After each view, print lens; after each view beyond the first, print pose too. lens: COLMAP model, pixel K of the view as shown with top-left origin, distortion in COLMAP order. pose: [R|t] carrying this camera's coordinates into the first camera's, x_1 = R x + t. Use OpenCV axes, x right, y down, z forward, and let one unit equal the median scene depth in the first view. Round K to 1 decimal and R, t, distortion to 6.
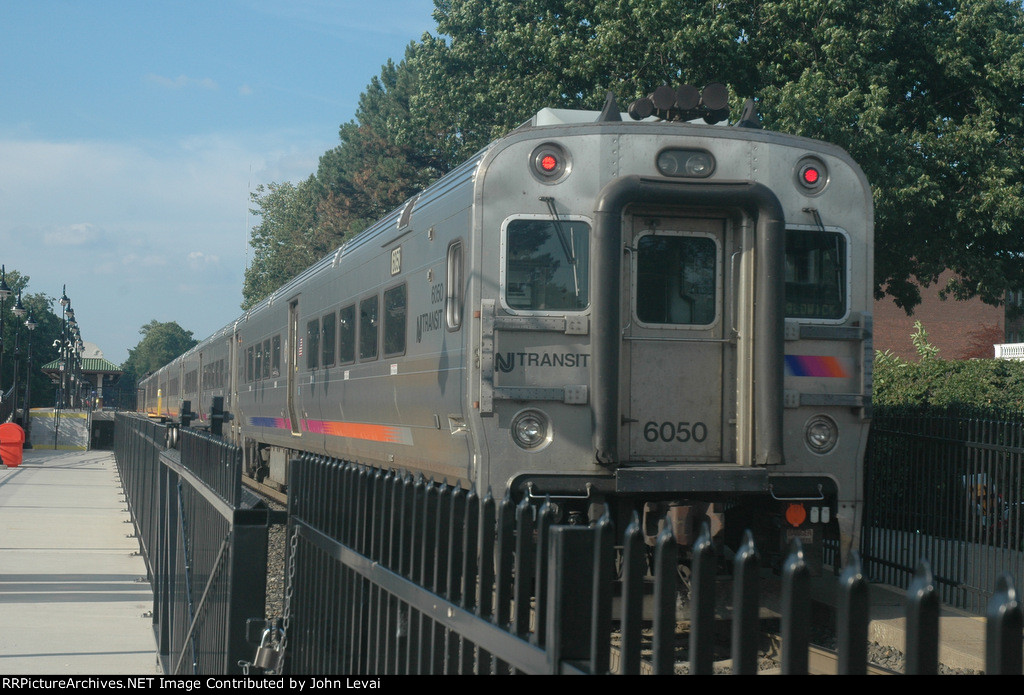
lens RADIAL K [[1644.2, 0, 512.0], [0, 1644.2, 347.5], [0, 0, 1]] dist [0.322062, -0.012769]
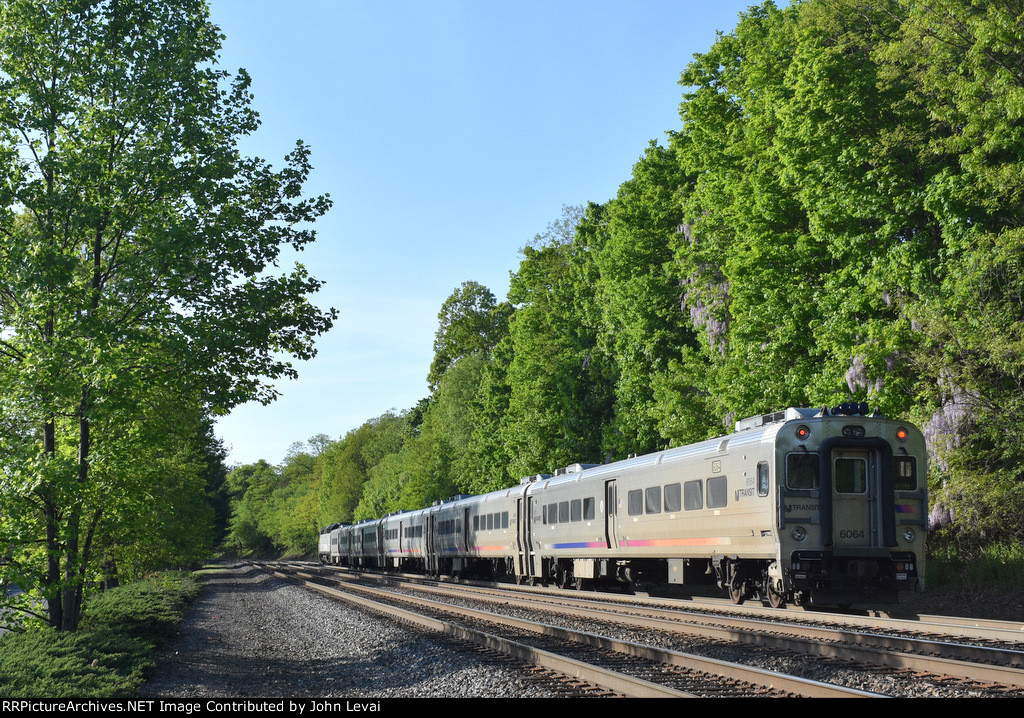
lens RADIAL K [[1317.3, 0, 512.6], [0, 1317.3, 398.2], [0, 0, 1]] dist [-0.038831, -0.032867]
pose [[0.996639, -0.017334, -0.080061, -0.261458], [0.011092, 0.996910, -0.077768, -0.008057], [0.081161, 0.076619, 0.993752, -1.091139]]
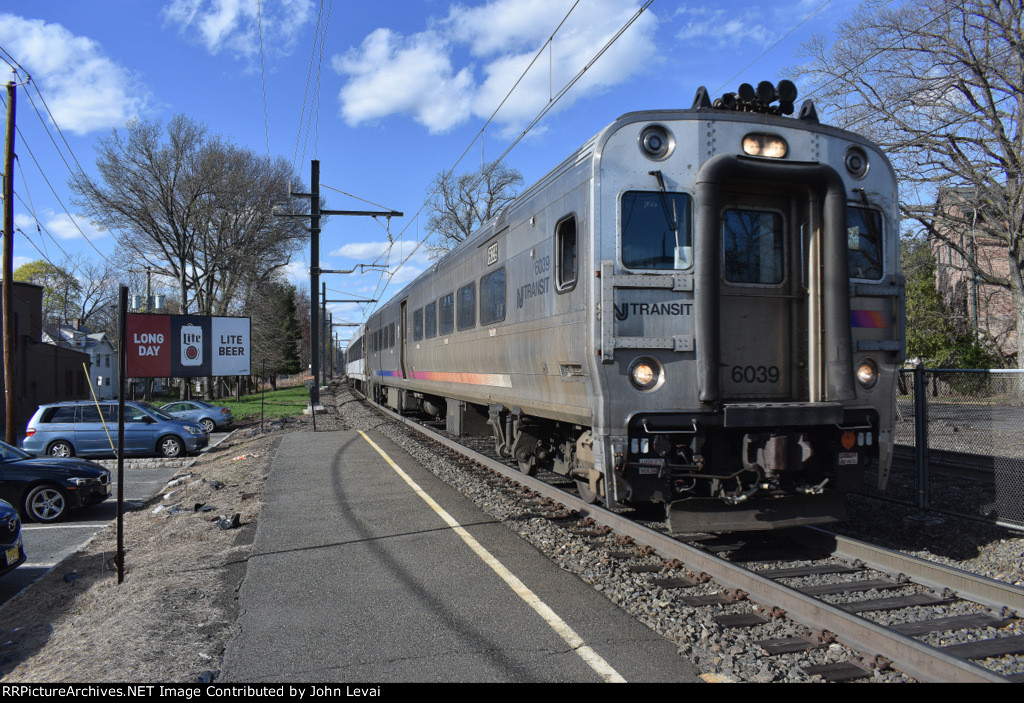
lens RADIAL K [[778.9, 0, 512.0], [0, 778.9, 351.5], [0, 0, 1]] dist [-0.054907, -0.001088]
pose [[0.999639, -0.012756, 0.023627, -0.090152], [0.012342, 0.999770, 0.017565, 0.022780], [-0.023846, -0.017267, 0.999567, 0.446007]]
